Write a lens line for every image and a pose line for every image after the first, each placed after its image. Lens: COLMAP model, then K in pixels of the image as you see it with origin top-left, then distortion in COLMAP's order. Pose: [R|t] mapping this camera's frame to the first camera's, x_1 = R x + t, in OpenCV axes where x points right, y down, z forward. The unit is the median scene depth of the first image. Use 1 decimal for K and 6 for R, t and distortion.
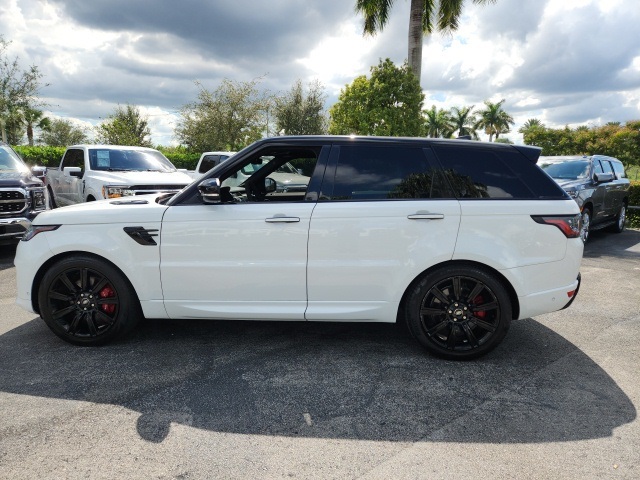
lens RADIAL K [[426.1, 0, 323.5], [0, 426.1, 241.5], [0, 0, 1]] dist [0.077943, -0.062619]
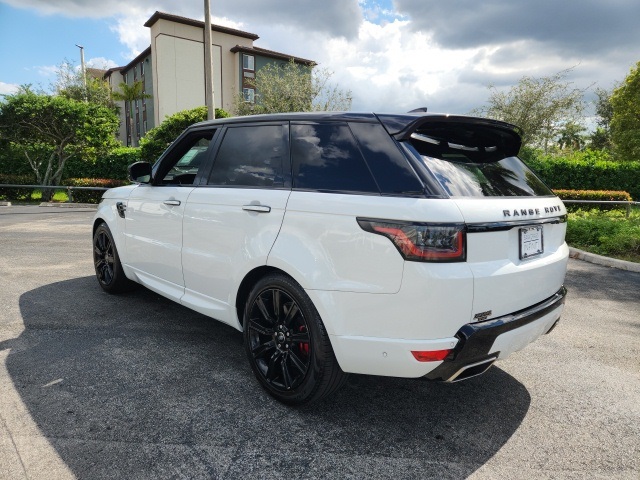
lens RADIAL K [[428.6, 0, 328.3], [0, 428.6, 239.7], [0, 0, 1]] dist [0.081027, -0.068399]
pose [[0.744571, 0.112904, -0.657926, 0.921200], [-0.130300, 0.991216, 0.022638, -0.037474], [0.654703, 0.068872, 0.752742, 0.499613]]
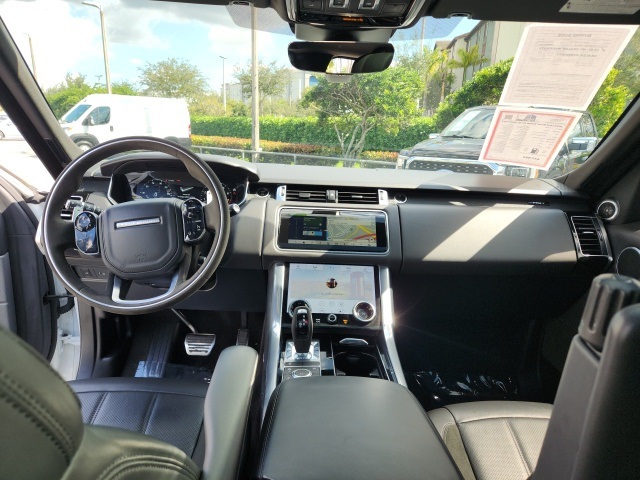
lens RADIAL K [[429.1, 0, 324.0], [0, 429.1, 242.3], [0, 0, 1]] dist [0.076338, -0.066480]
pose [[0.102114, 0.236734, -0.966193, 0.114741], [-0.199702, 0.956376, 0.213223, -0.192223], [0.974521, 0.171178, 0.144935, 1.313668]]
